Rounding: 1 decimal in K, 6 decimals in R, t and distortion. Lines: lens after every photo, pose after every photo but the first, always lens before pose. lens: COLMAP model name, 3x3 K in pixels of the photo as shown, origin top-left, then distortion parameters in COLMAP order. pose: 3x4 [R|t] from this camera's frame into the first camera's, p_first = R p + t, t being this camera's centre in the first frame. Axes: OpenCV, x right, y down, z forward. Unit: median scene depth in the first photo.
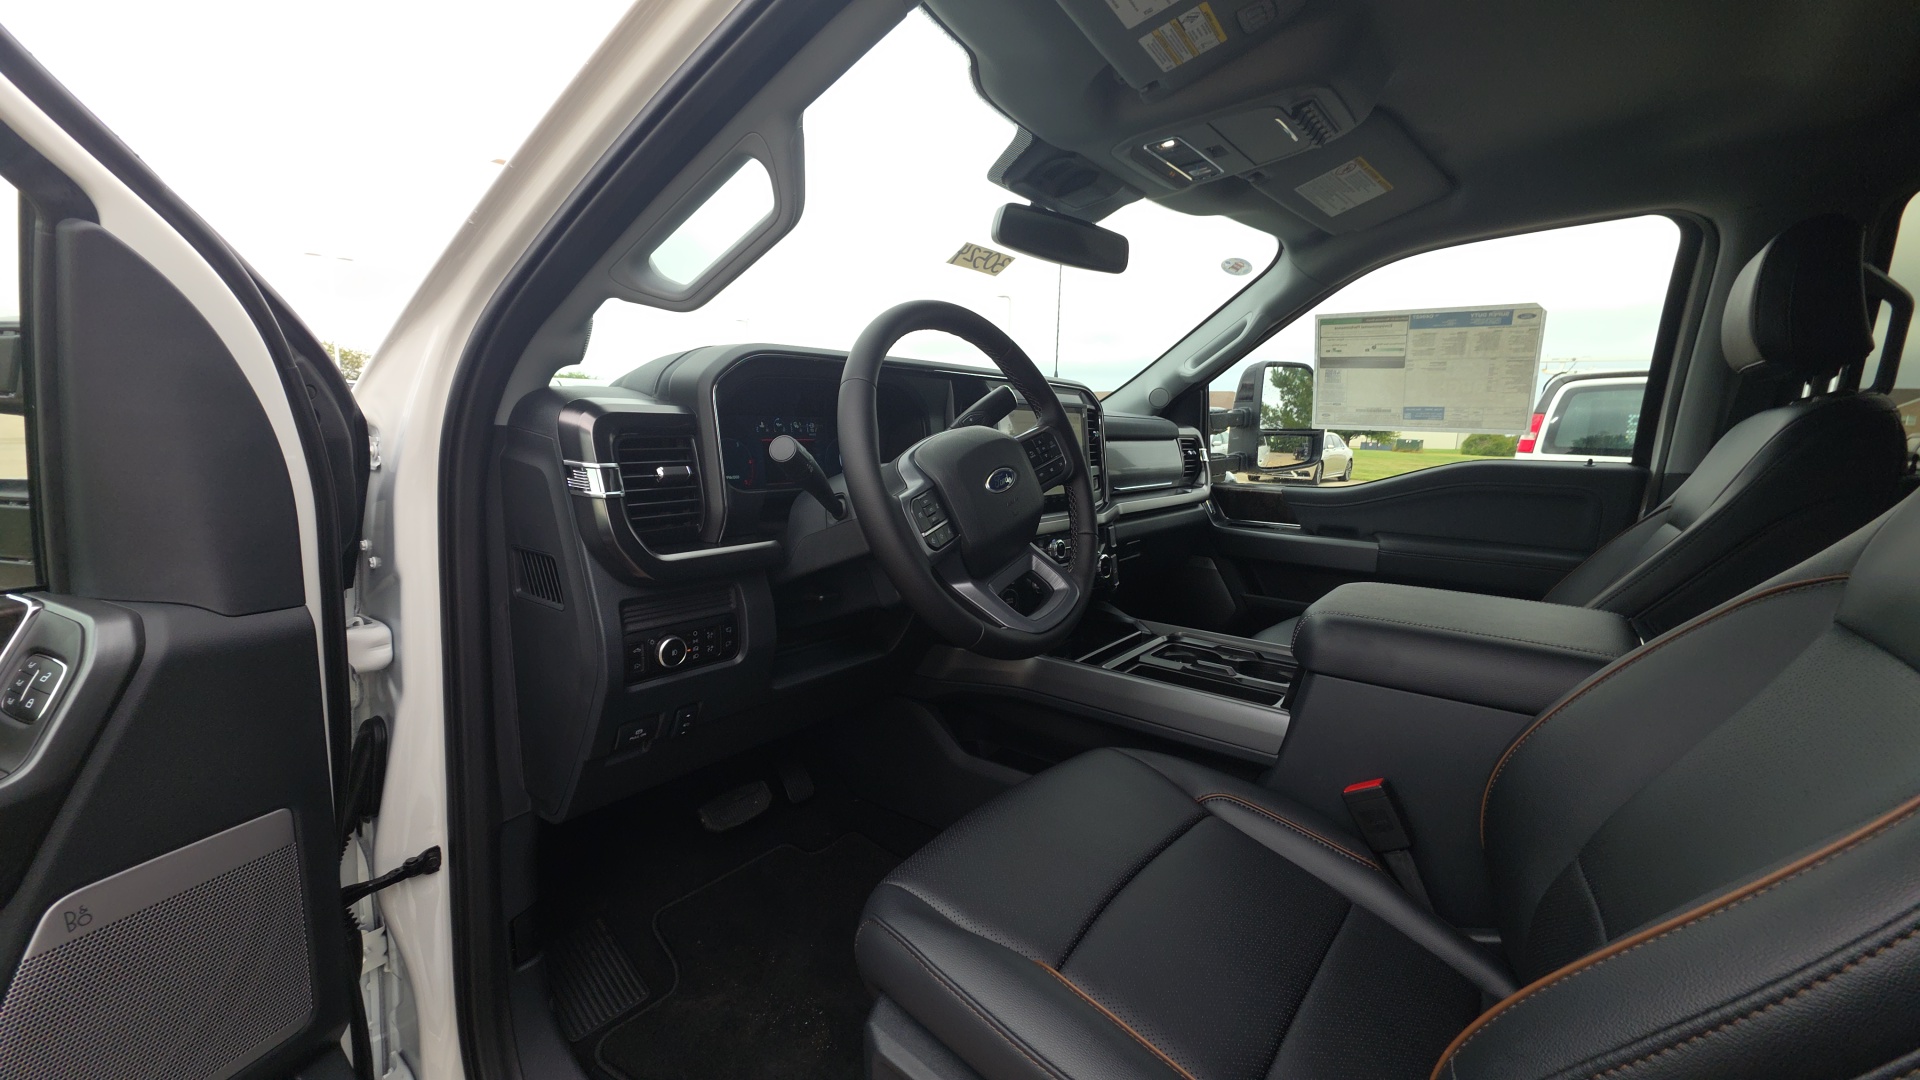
lens RADIAL K [[754.4, 0, 957.6], [0, 754.4, 534.9], [0, 0, 1]] dist [0.005716, -0.007028]
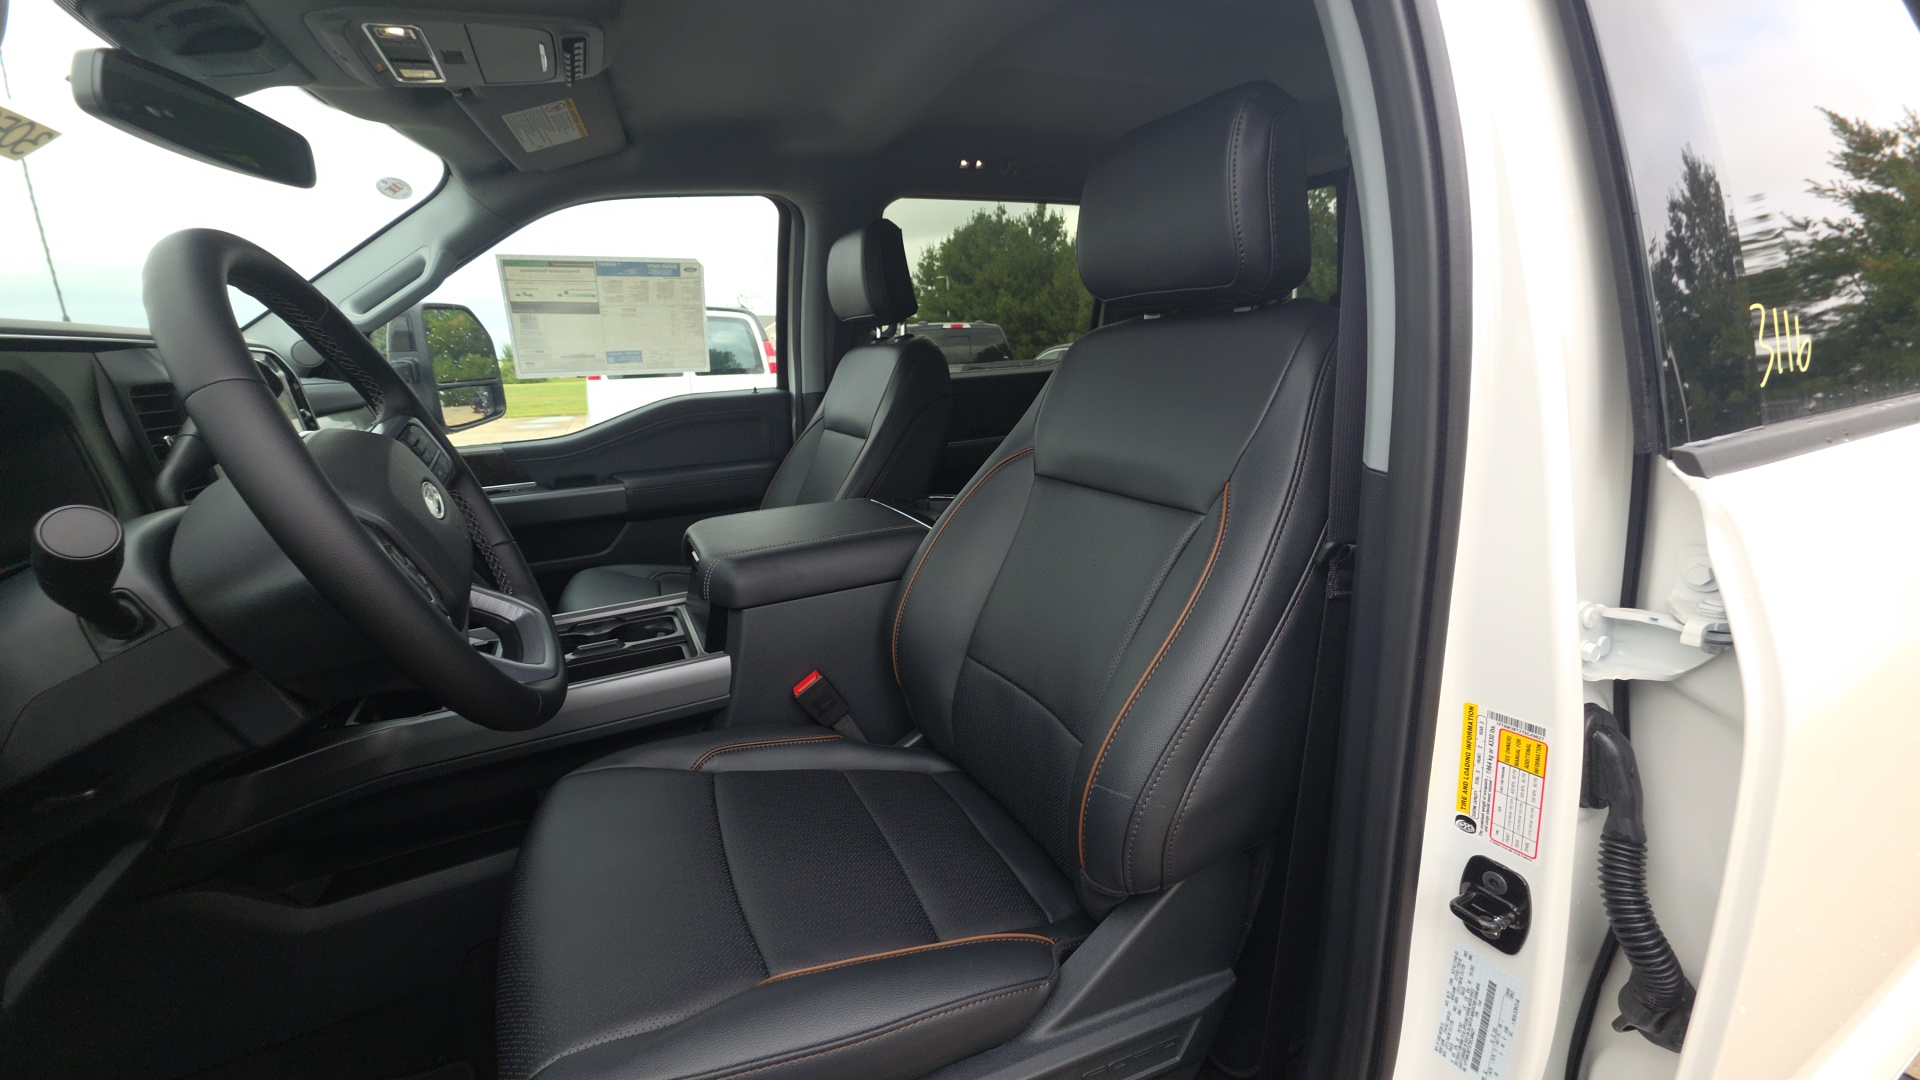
lens RADIAL K [[754.4, 0, 957.6], [0, 754.4, 534.9], [0, 0, 1]] dist [0.005716, -0.007028]
pose [[0.431297, -0.256362, 0.865021, -0.197276], [0.179610, 0.963987, 0.196138, -0.050861], [-0.884151, 0.070772, 0.461810, 0.127055]]
